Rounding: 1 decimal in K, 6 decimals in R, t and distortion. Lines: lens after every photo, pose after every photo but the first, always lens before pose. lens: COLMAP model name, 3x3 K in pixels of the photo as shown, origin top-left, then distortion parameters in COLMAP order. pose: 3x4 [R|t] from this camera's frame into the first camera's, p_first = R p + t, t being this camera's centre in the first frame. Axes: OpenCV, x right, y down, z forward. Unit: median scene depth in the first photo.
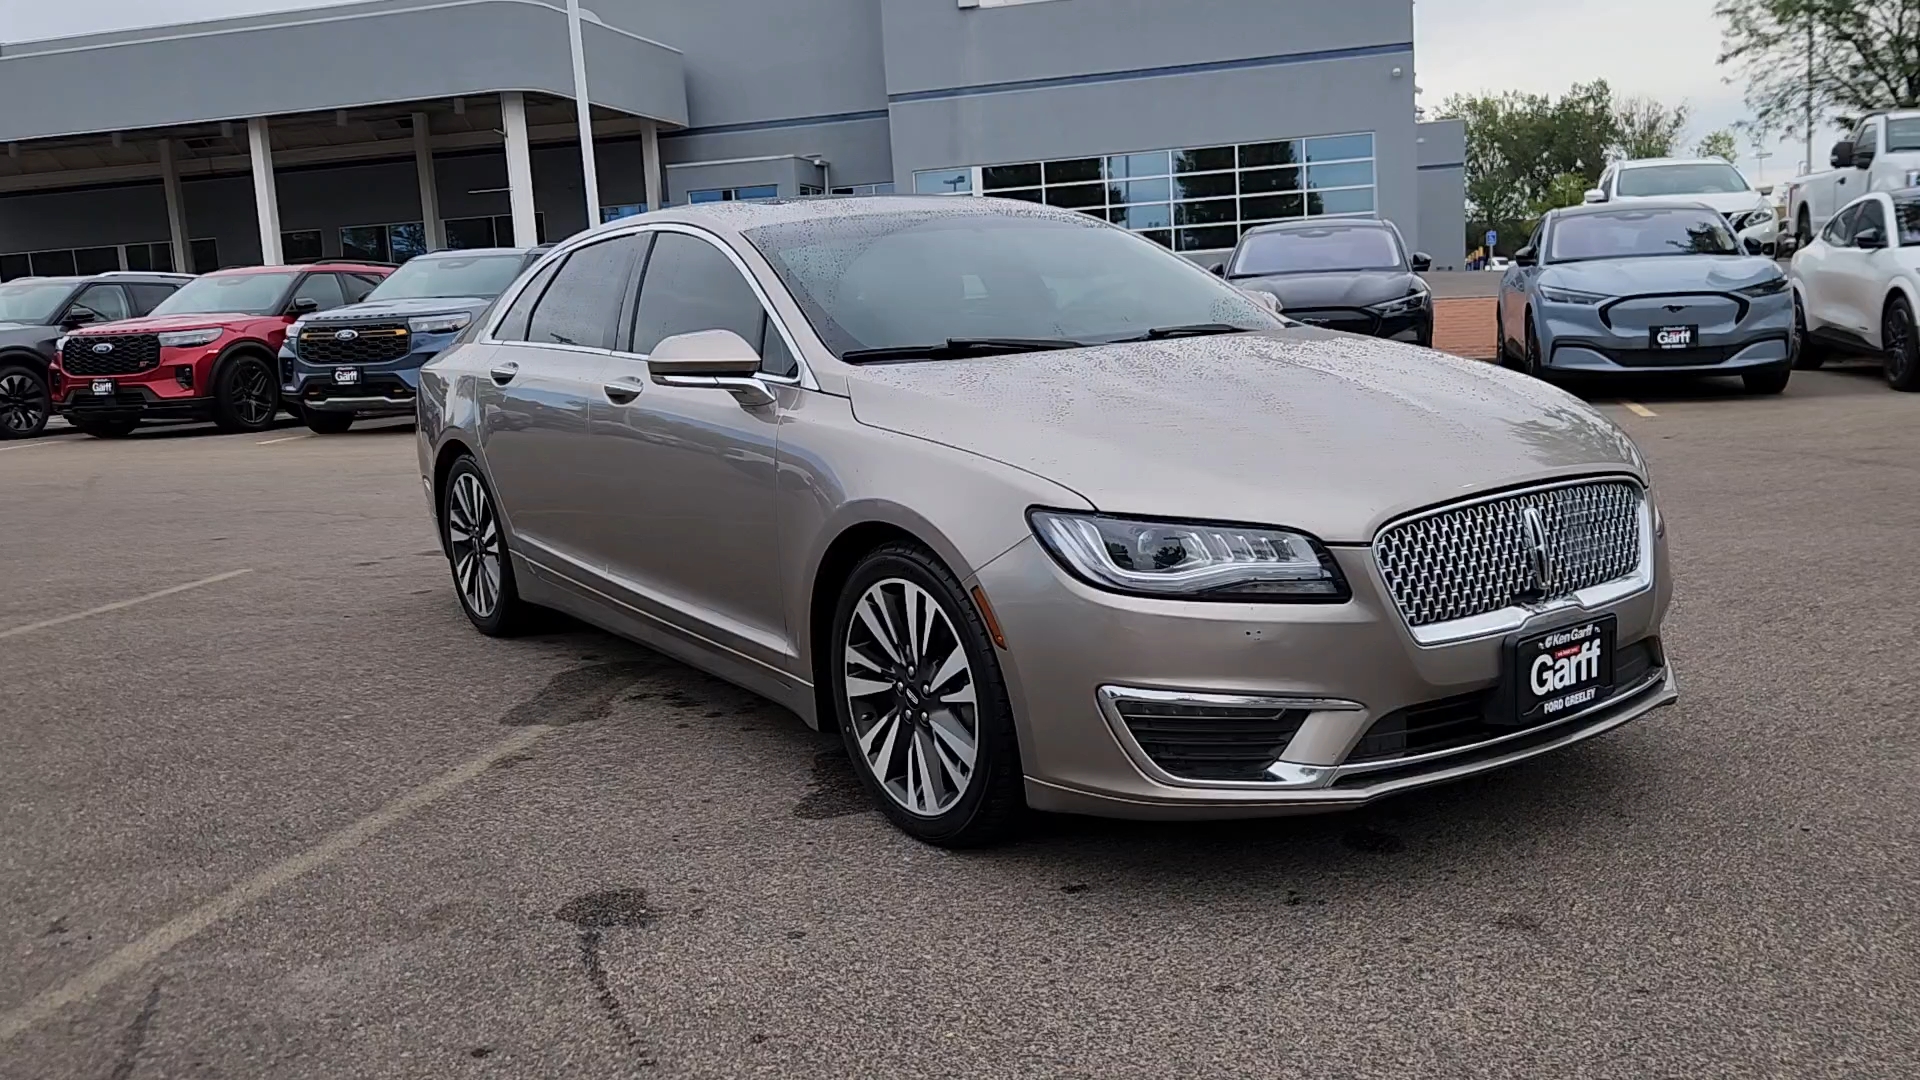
lens RADIAL K [[1623.3, 0, 946.1], [0, 1623.3, 554.2], [0, 0, 1]] dist [0.037006, -0.030110]
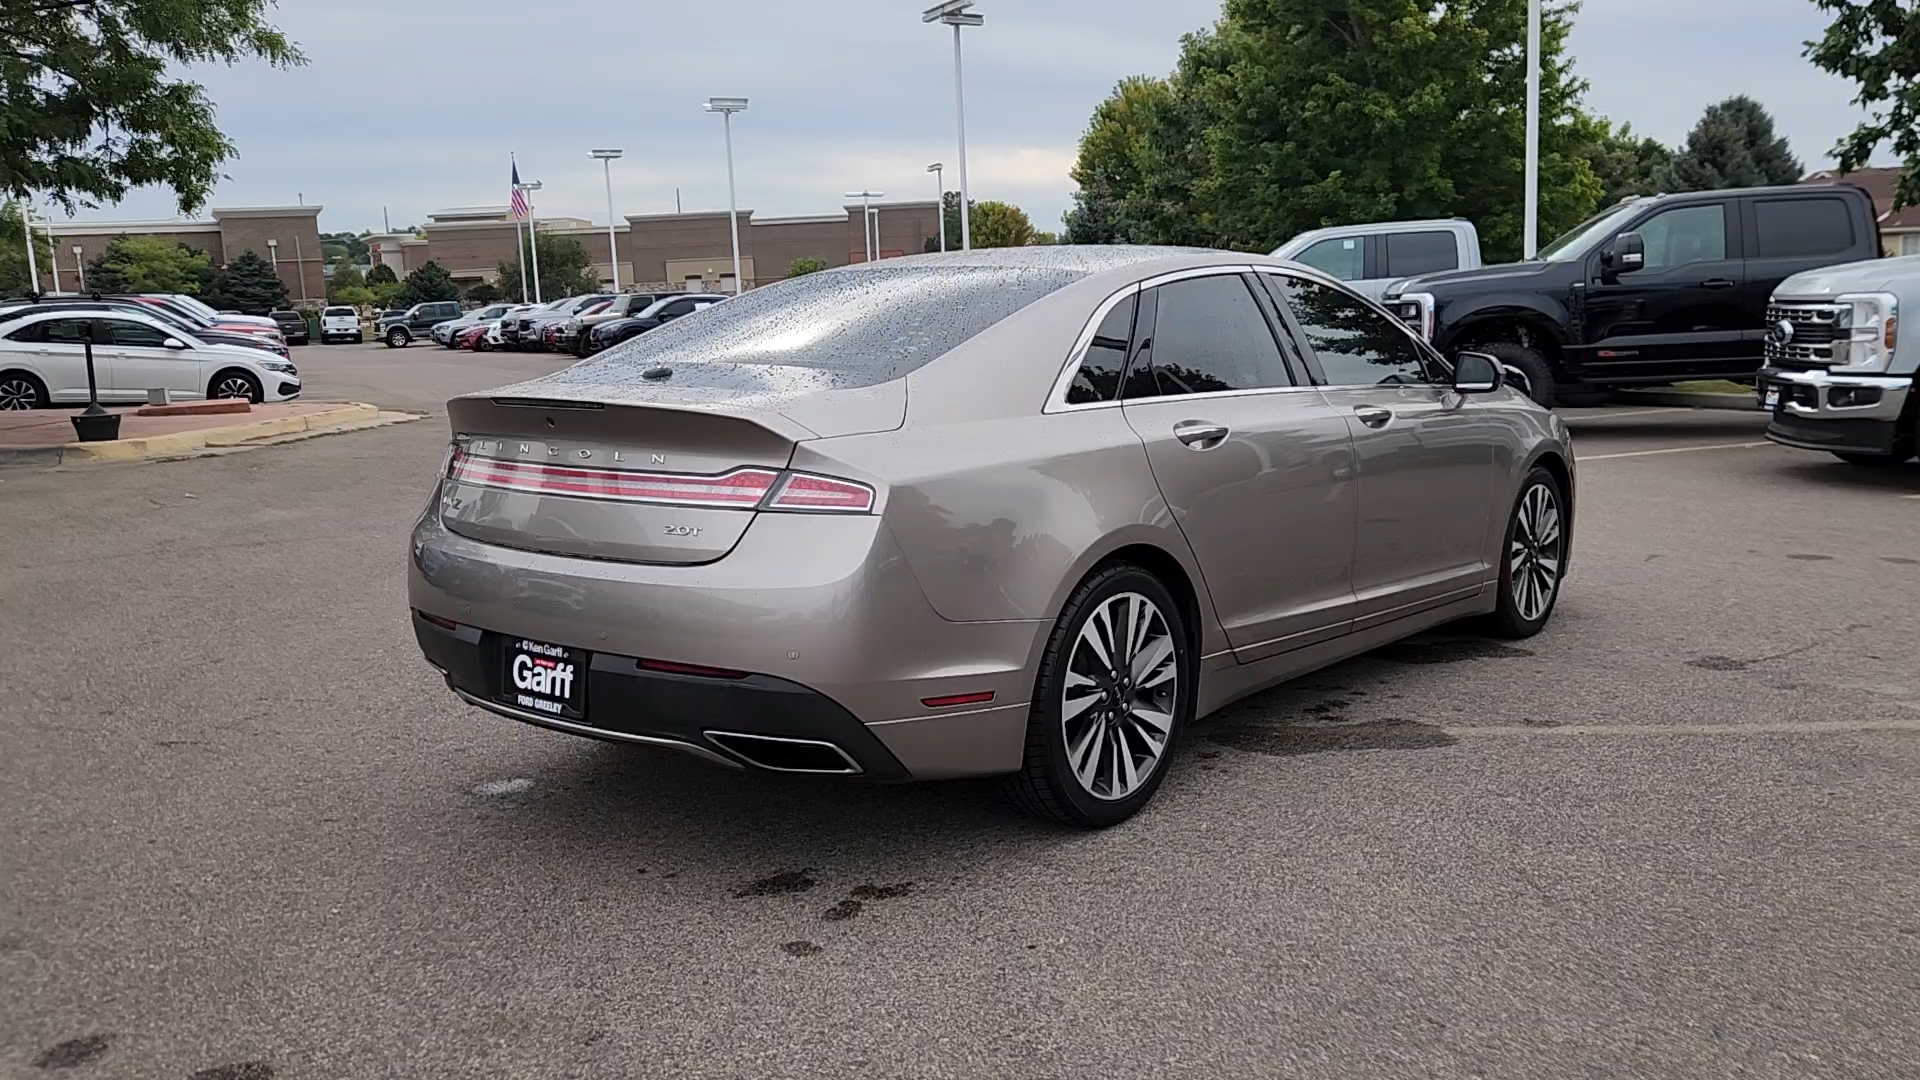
lens RADIAL K [[1623.3, 0, 946.4], [0, 1623.3, 551.7], [0, 0, 1]] dist [0.037006, -0.030110]
pose [[-0.275959, -0.092948, 0.956665, -1.442341], [0.197991, 0.968471, 0.151207, -0.287844], [-0.940556, 0.231138, -0.248856, 1.914456]]
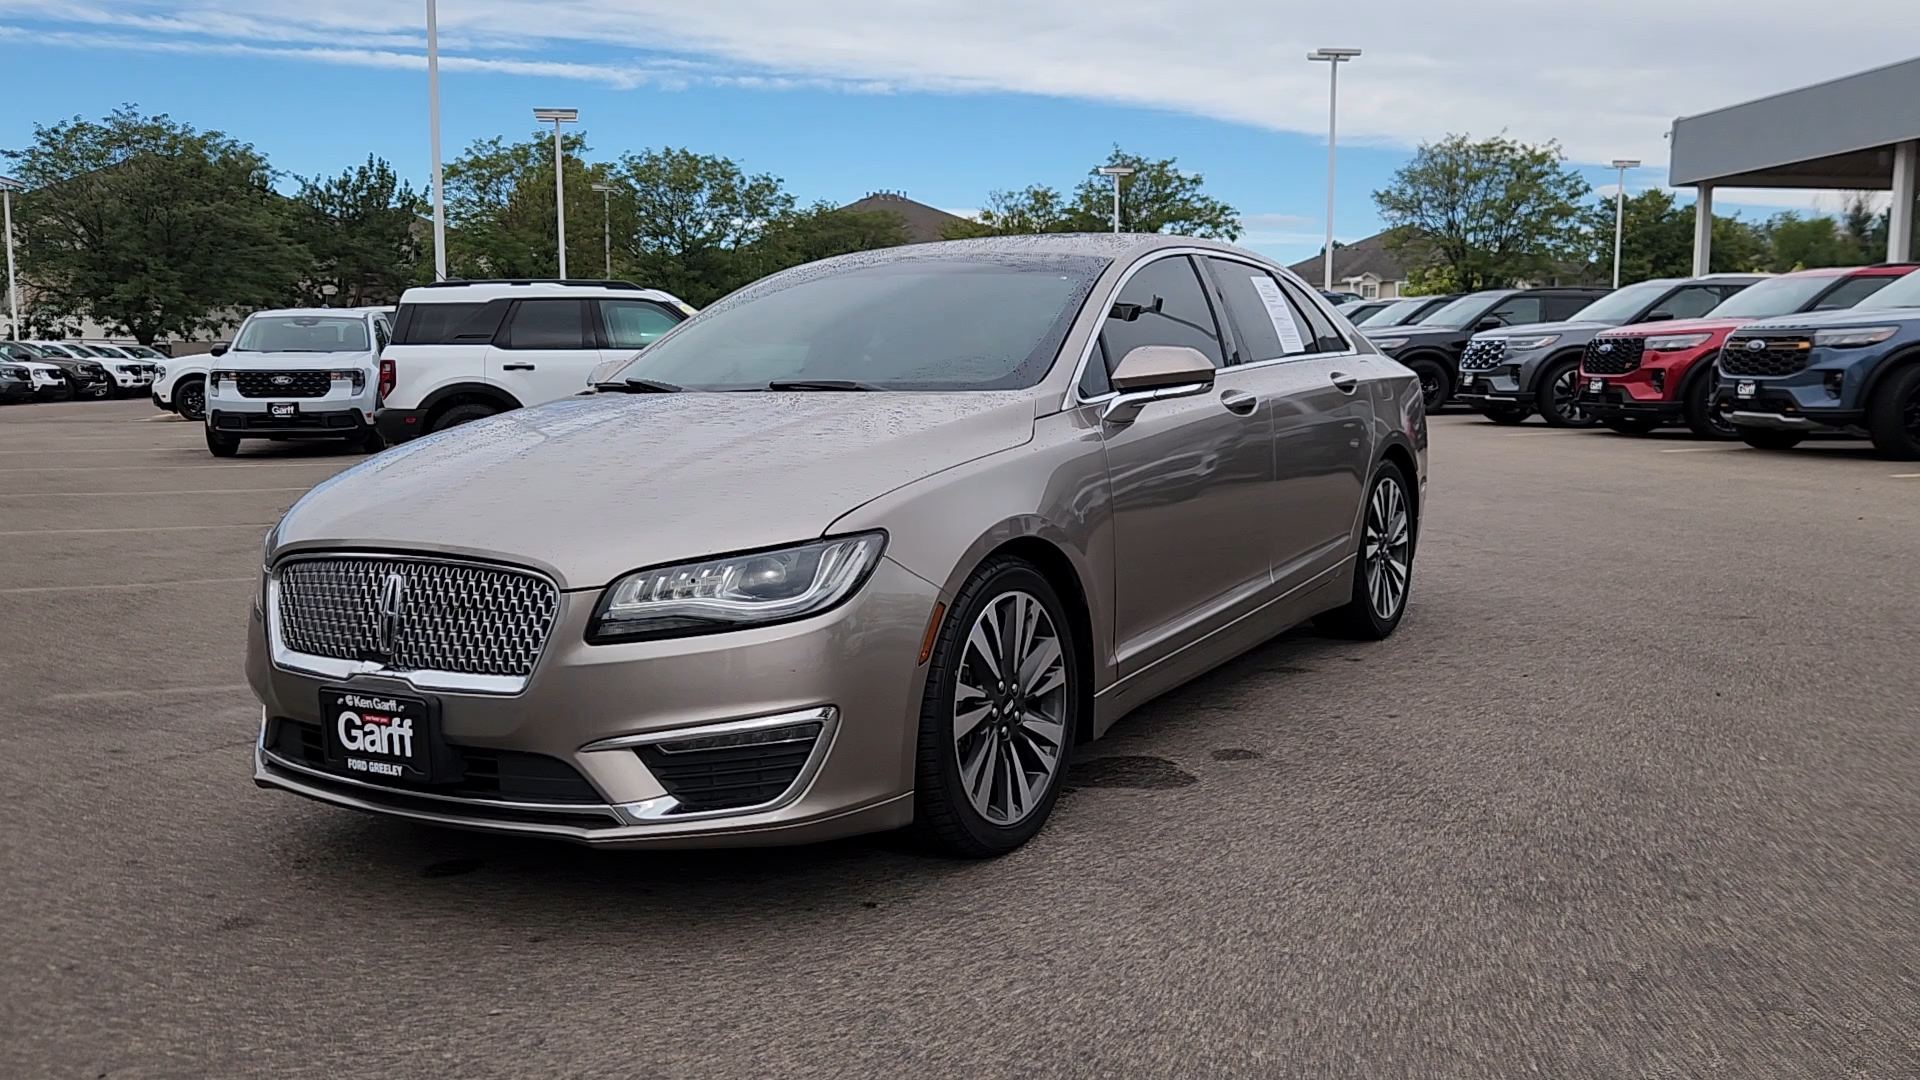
lens RADIAL K [[1623.3, 0, 950.6], [0, 1623.3, 557.8], [0, 0, 1]] dist [0.037006, -0.030110]
pose [[0.408365, 0.160556, -0.898588, 1.211280], [-0.152470, 0.982578, 0.106273, -0.170975], [0.899995, 0.093610, 0.425730, 0.750590]]
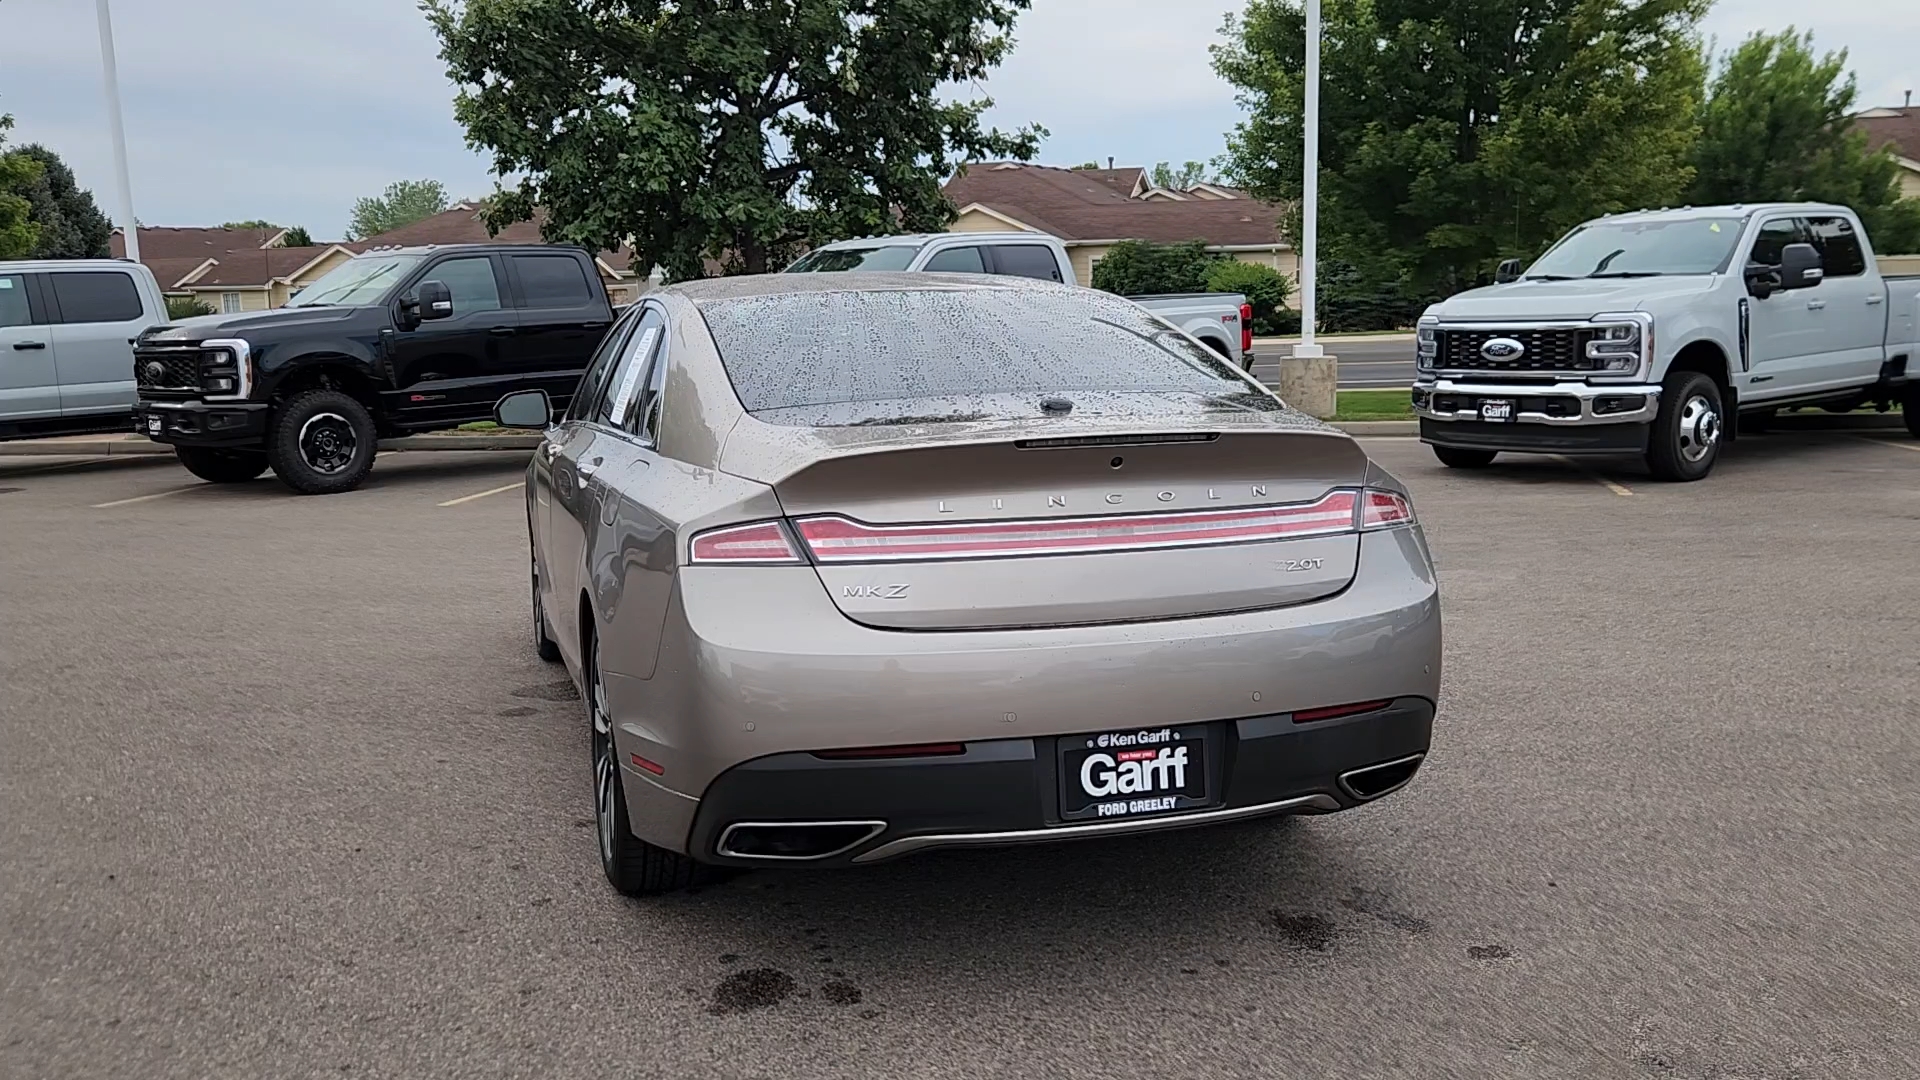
lens RADIAL K [[1623.3, 0, 949.1], [0, 1623.3, 551.0], [0, 0, 1]] dist [0.037006, -0.030110]
pose [[-0.951356, 0.025901, 0.307003, -0.584031], [0.118394, 0.950683, 0.286679, -0.464773], [-0.284437, 0.309081, -0.907504, 2.657587]]
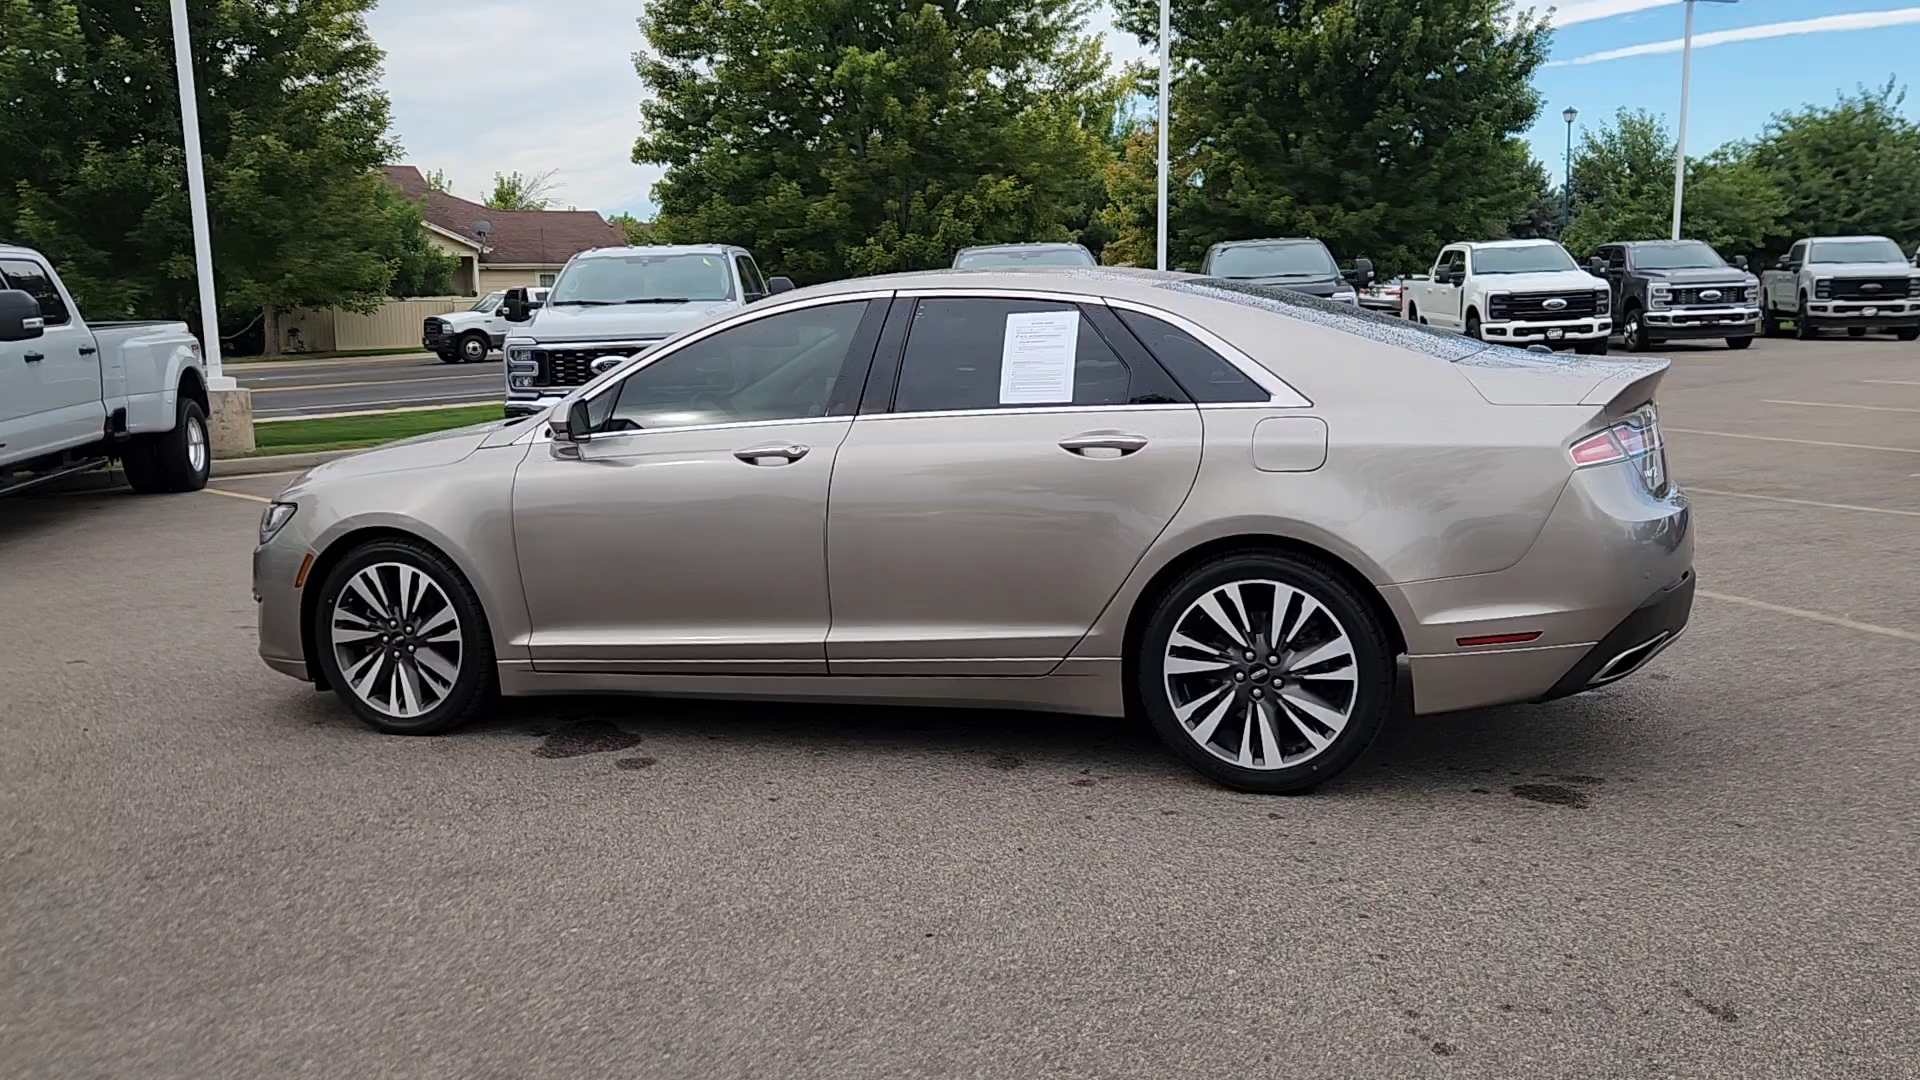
lens RADIAL K [[1623.3, 0, 945.7], [0, 1623.3, 546.0], [0, 0, 1]] dist [0.037006, -0.030110]
pose [[-0.818892, 0.158544, -0.551615, 0.756720], [-0.021544, 0.951922, 0.305582, -0.515014], [0.573543, 0.262123, -0.776106, 2.573253]]
